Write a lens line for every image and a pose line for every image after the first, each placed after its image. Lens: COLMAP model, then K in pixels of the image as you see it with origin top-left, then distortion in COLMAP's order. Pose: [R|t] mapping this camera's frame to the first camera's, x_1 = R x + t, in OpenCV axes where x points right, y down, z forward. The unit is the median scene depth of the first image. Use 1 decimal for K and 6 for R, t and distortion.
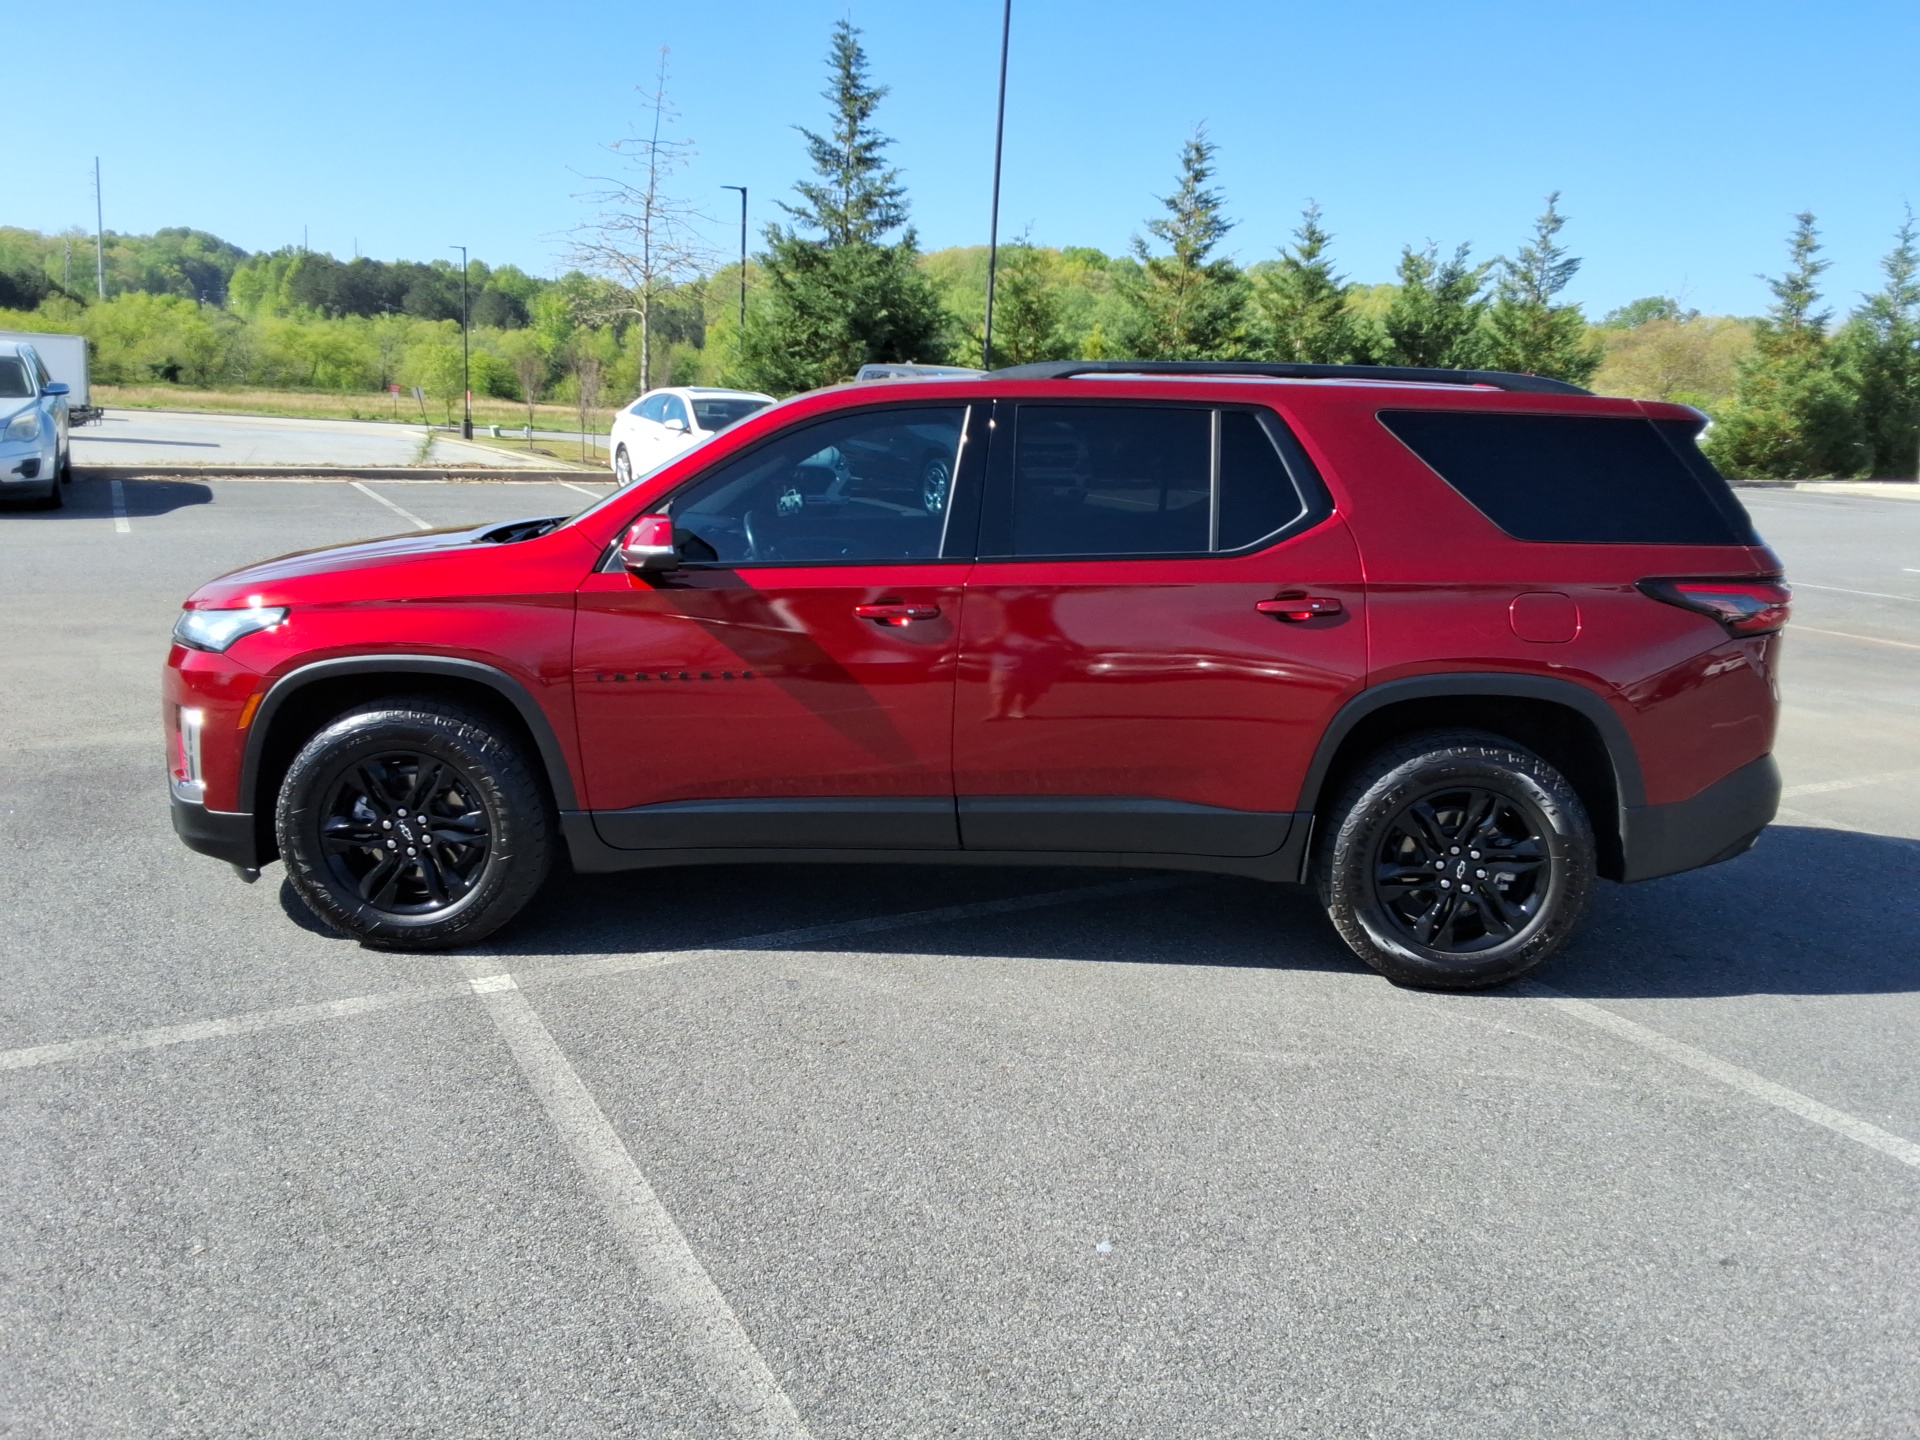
lens RADIAL K [[1595.0, 0, 960.0], [0, 1595.0, 720.0], [0, 0, 1]] dist [0.005840, -0.073229]
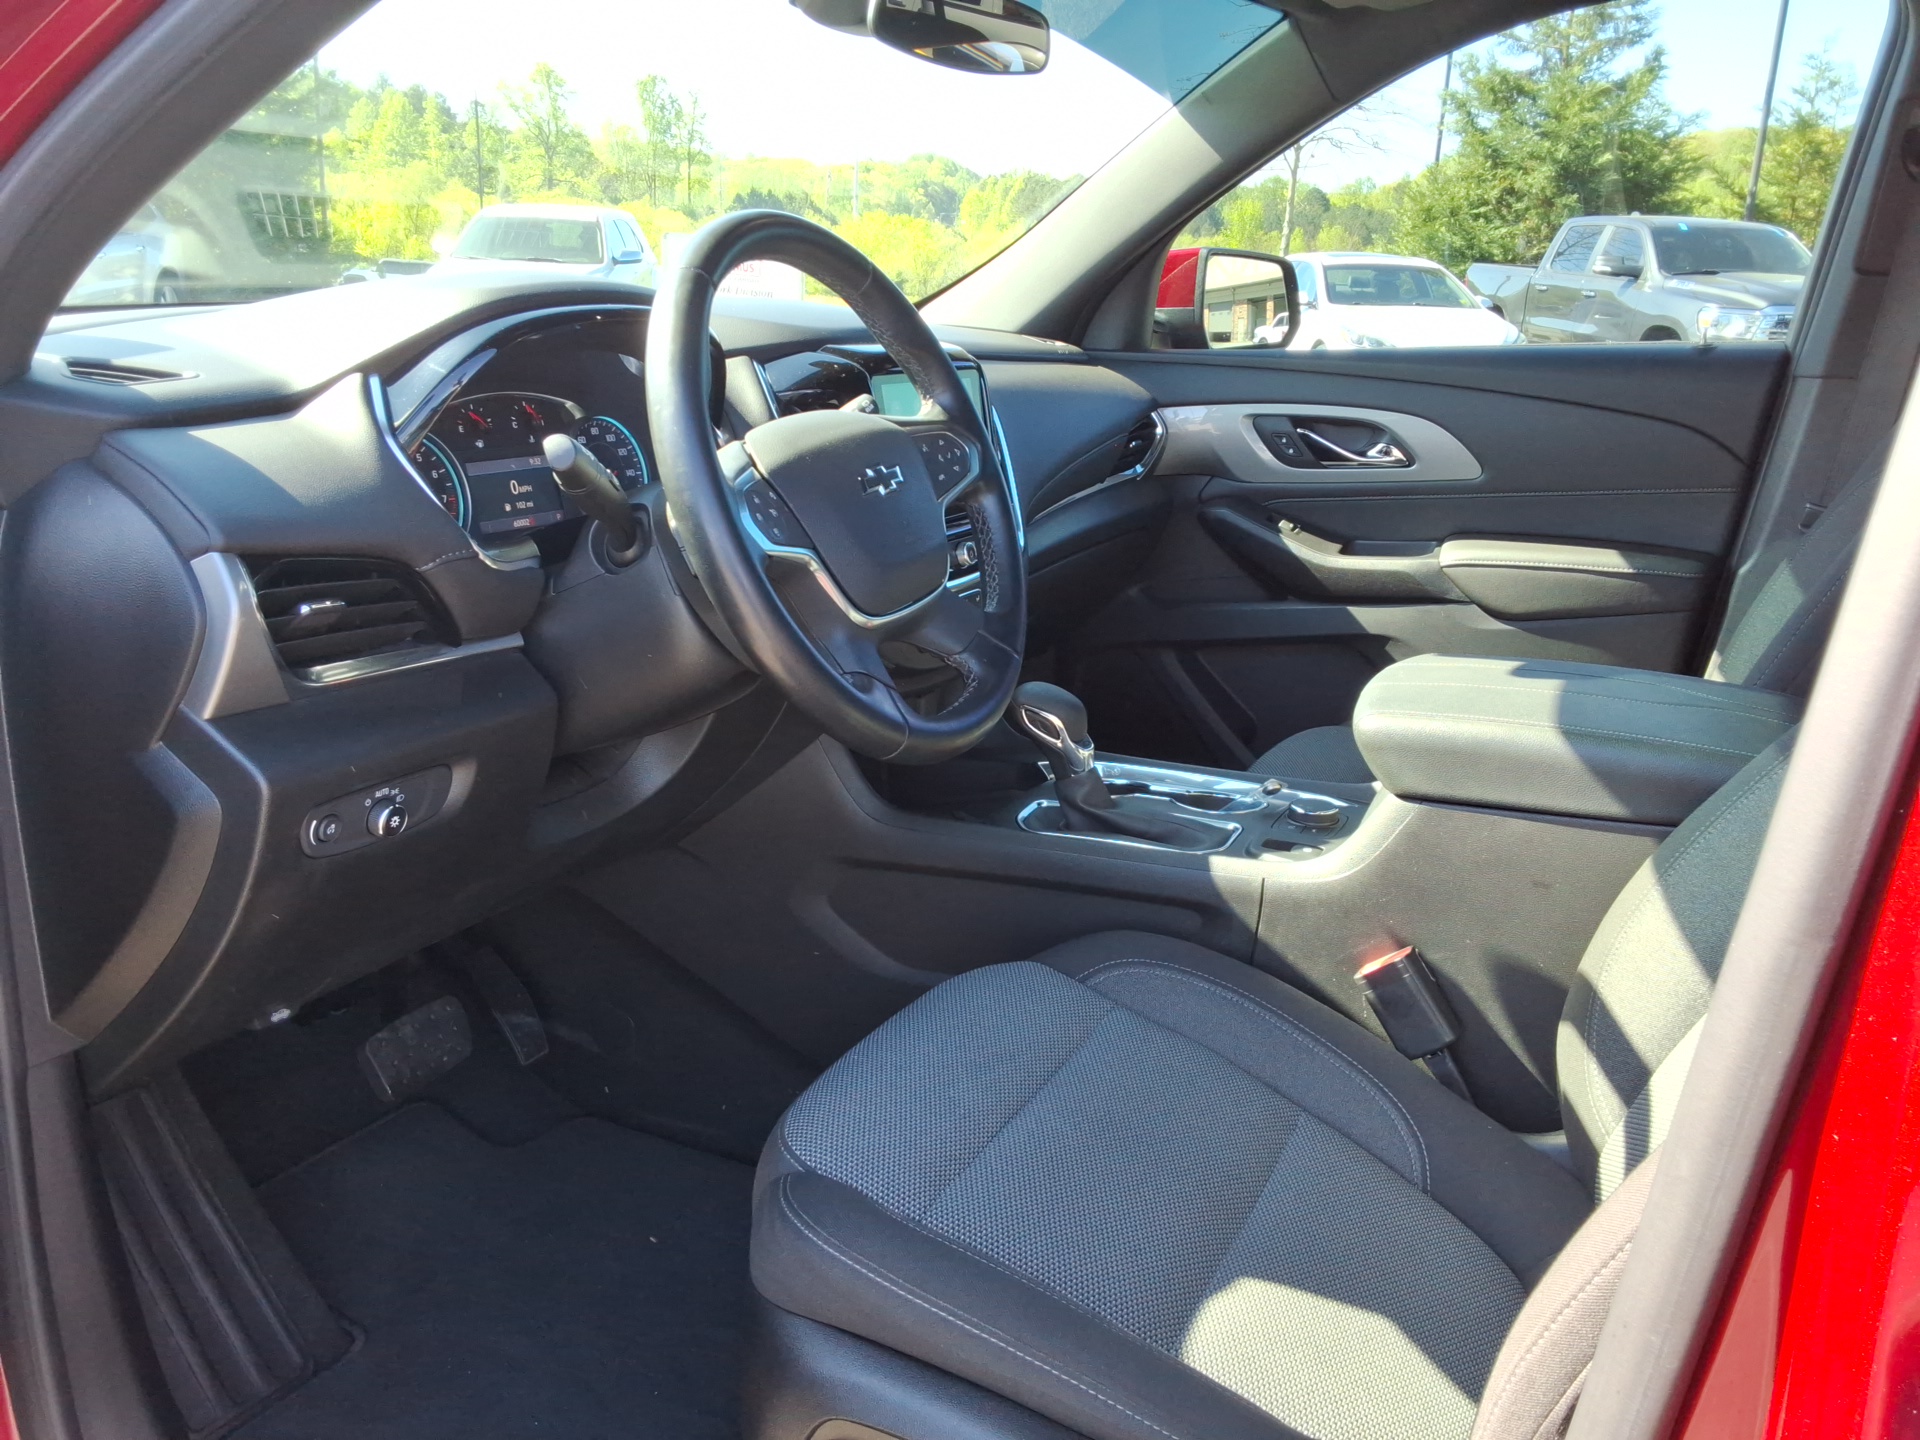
lens RADIAL K [[1522.5, 0, 971.2], [0, 1522.5, 696.5], [0, 0, 1]] dist [0.130905, -0.186574]
pose [[0.913328, 0.098413, -0.395155, -0.005550], [-0.080889, 0.994866, 0.060809, -0.017734], [0.399111, -0.023575, 0.916599, 0.179295]]
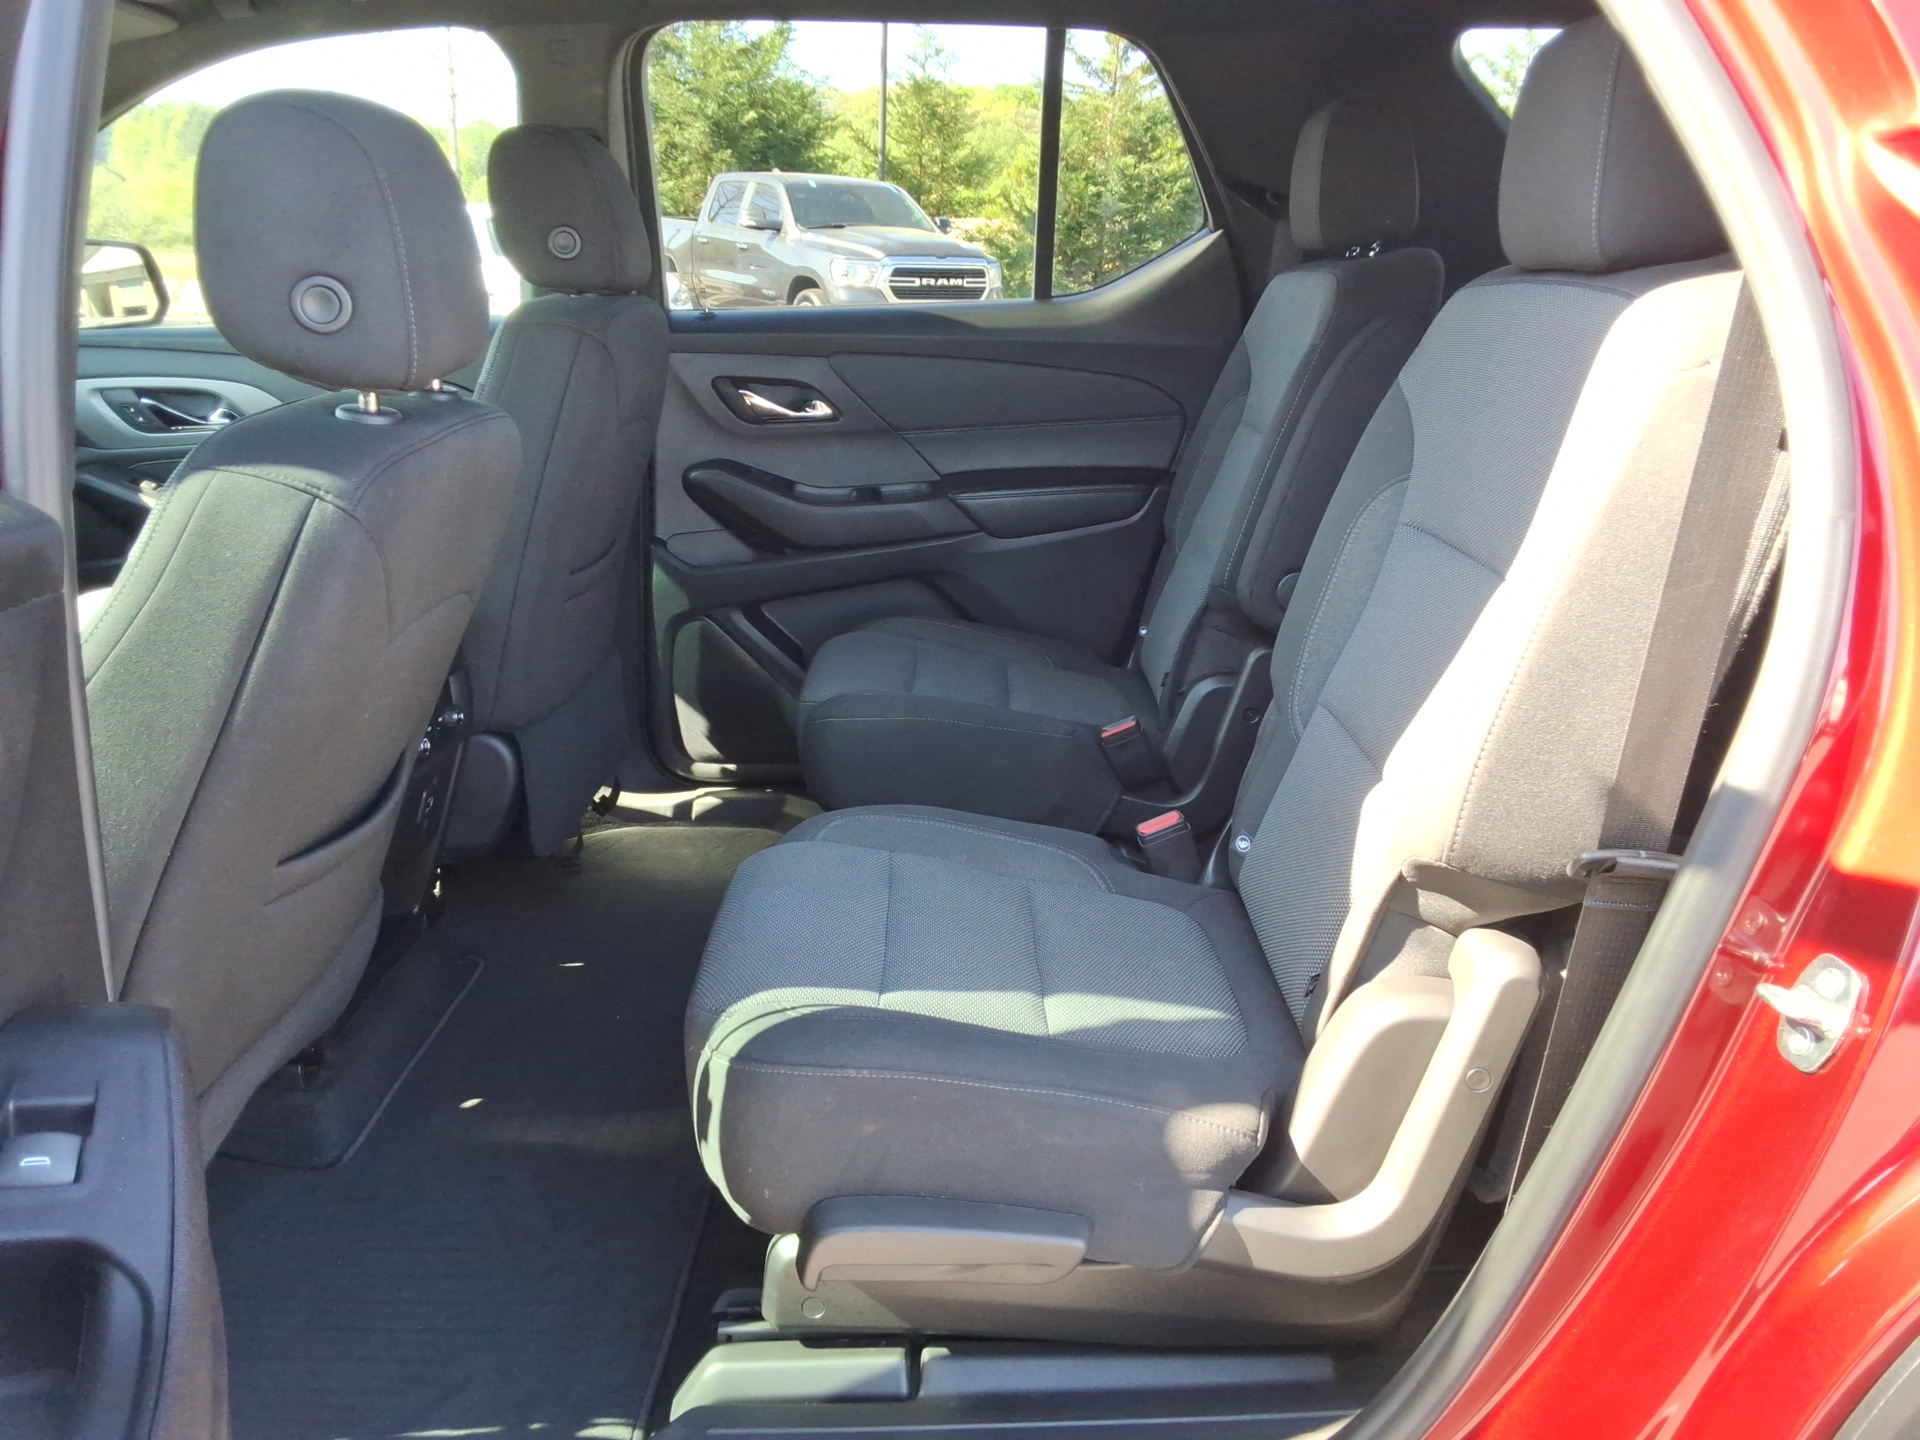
lens RADIAL K [[1546.6, 0, 971.9], [0, 1546.6, 696.7], [0, 0, 1]] dist [0.126948, -0.206677]
pose [[0.998792, -0.032651, 0.036724, 0.024353], [0.029719, 0.996530, 0.077744, -0.016338], [-0.039135, -0.076559, 0.996297, 0.162859]]
